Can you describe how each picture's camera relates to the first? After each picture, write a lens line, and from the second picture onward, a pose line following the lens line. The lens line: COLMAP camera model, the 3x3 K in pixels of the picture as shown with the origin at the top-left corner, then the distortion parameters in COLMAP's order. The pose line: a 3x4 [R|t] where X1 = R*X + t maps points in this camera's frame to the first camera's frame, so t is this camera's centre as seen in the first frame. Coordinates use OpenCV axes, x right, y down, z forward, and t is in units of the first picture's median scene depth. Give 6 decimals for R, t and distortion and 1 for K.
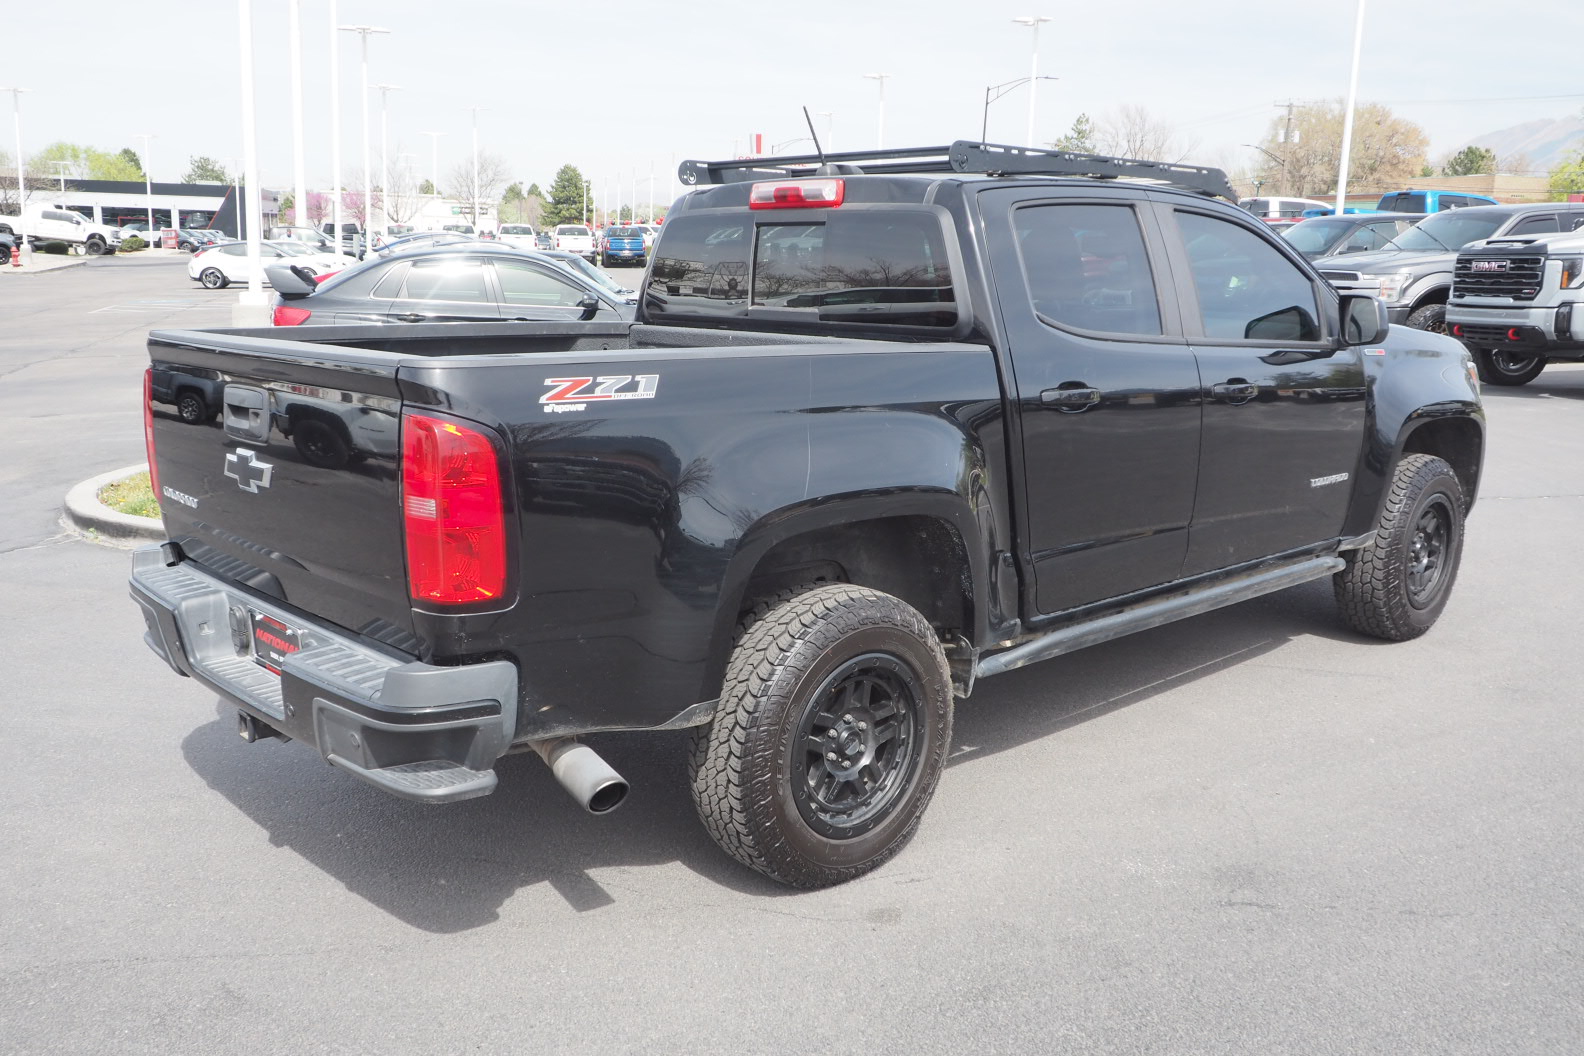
lens RADIAL K [[1371.7, 0, 792.0], [0, 1371.7, 528.0], [0, 0, 1]] dist [-0.004973, -0.001413]
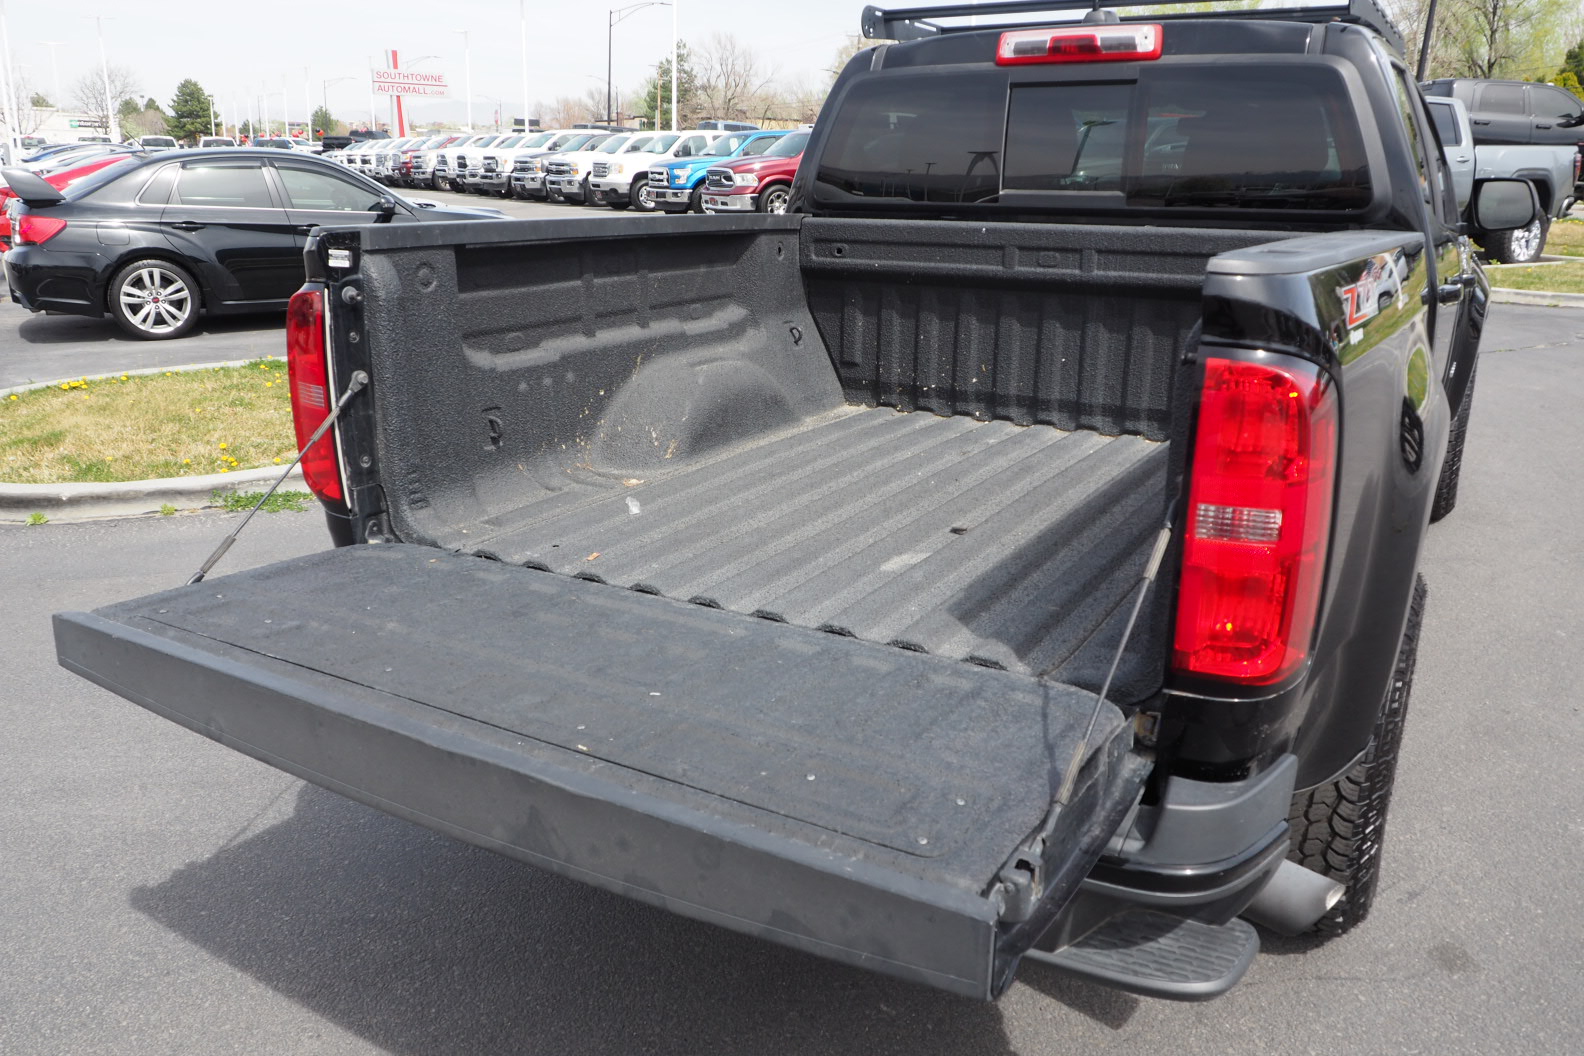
lens RADIAL K [[1171.4, 0, 785.3], [0, 1171.4, 532.6], [0, 0, 1]] dist [-0.008799, 0.000331]
pose [[0.959266, -0.086705, 0.268871, -0.357123], [0.057535, 0.991750, 0.114547, -0.047486], [-0.276585, -0.094411, 0.956341, 0.355372]]
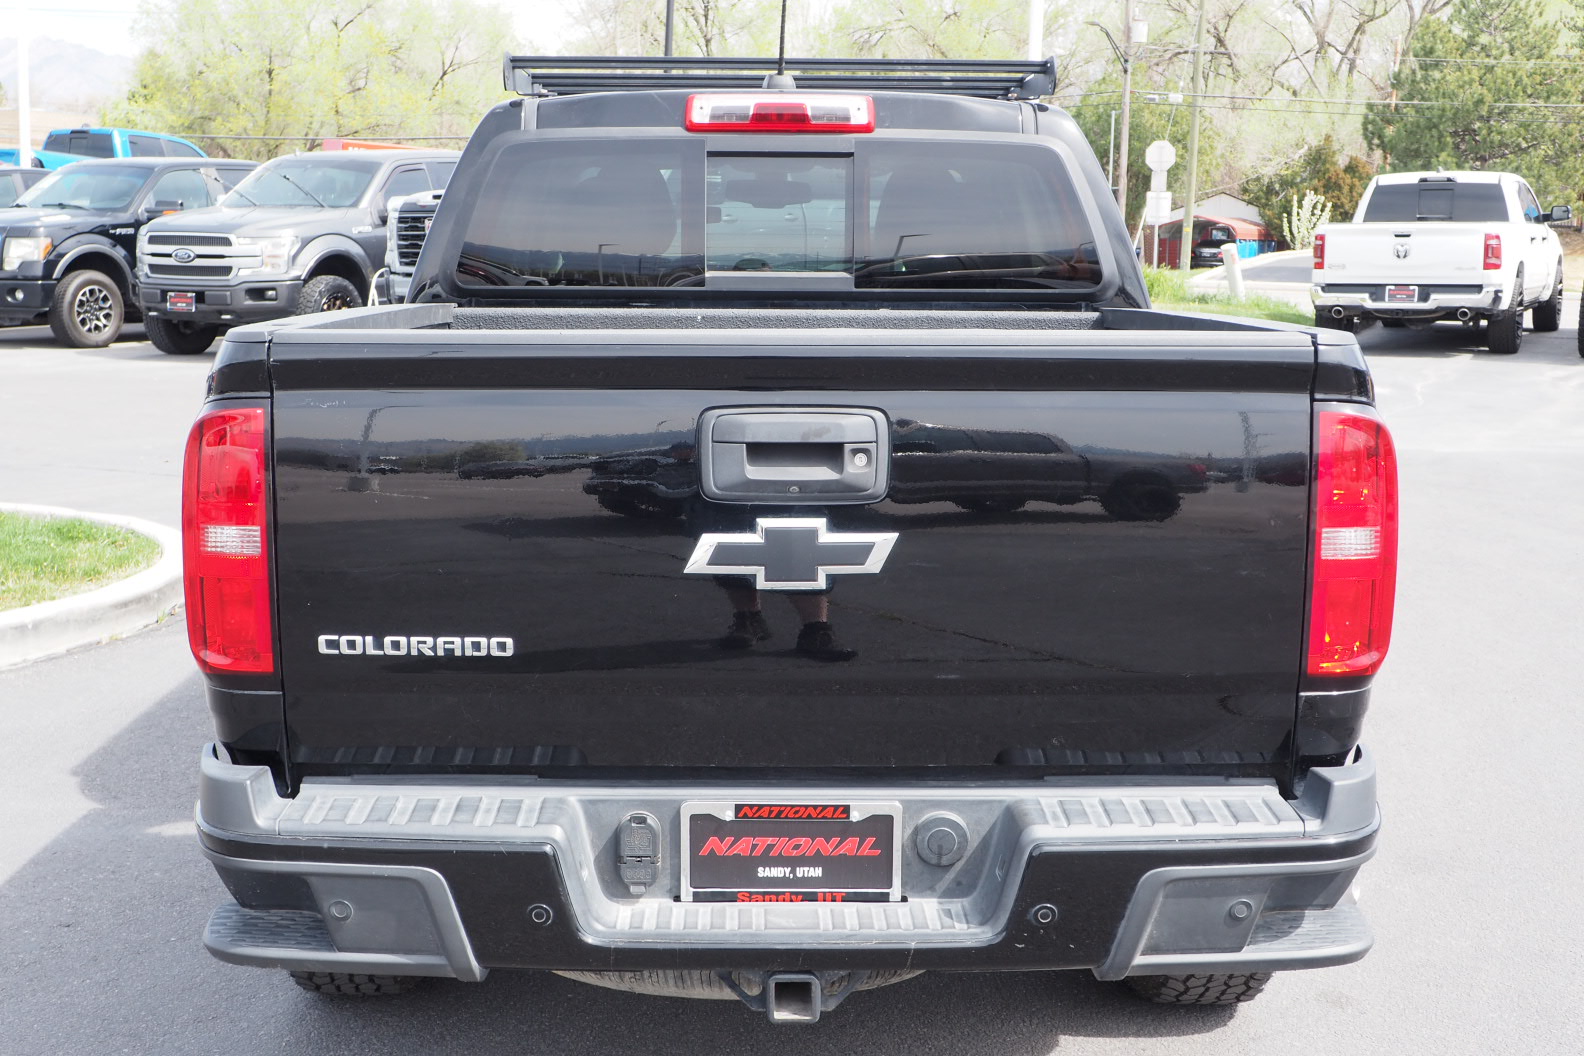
lens RADIAL K [[1926.7, 0, 792.0], [0, 1926.7, 528.0], [0, 0, 1]] dist [-0.023463, 0.030056]
pose [[0.672039, -0.116969, 0.731219, -0.724807], [0.142927, 0.989368, 0.026904, -0.054584], [-0.726592, 0.086430, 0.681612, 0.322530]]
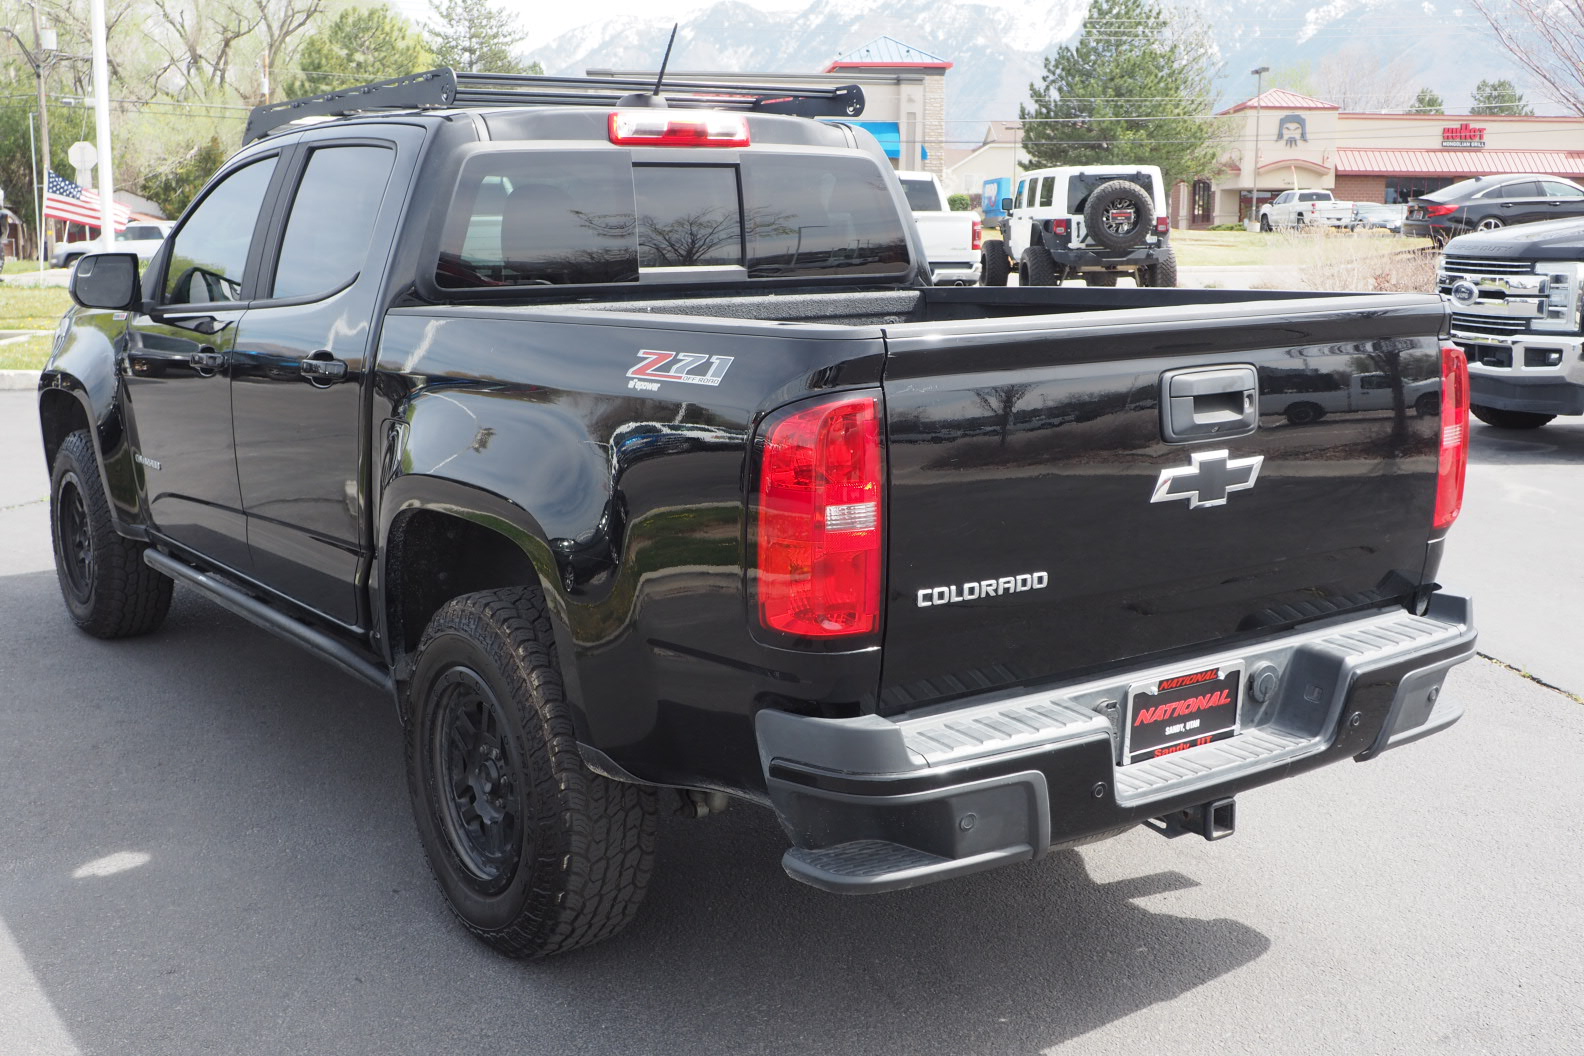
lens RADIAL K [[1683.1, 0, 752.7], [0, 1683.1, 502.9], [0, 0, 1]] dist [-0.005103, 0.009391]
pose [[0.157293, -0.173553, 0.972182, -0.979600], [0.203220, 0.969056, 0.140116, -0.153970], [-0.966416, 0.175527, 0.187695, 0.783306]]
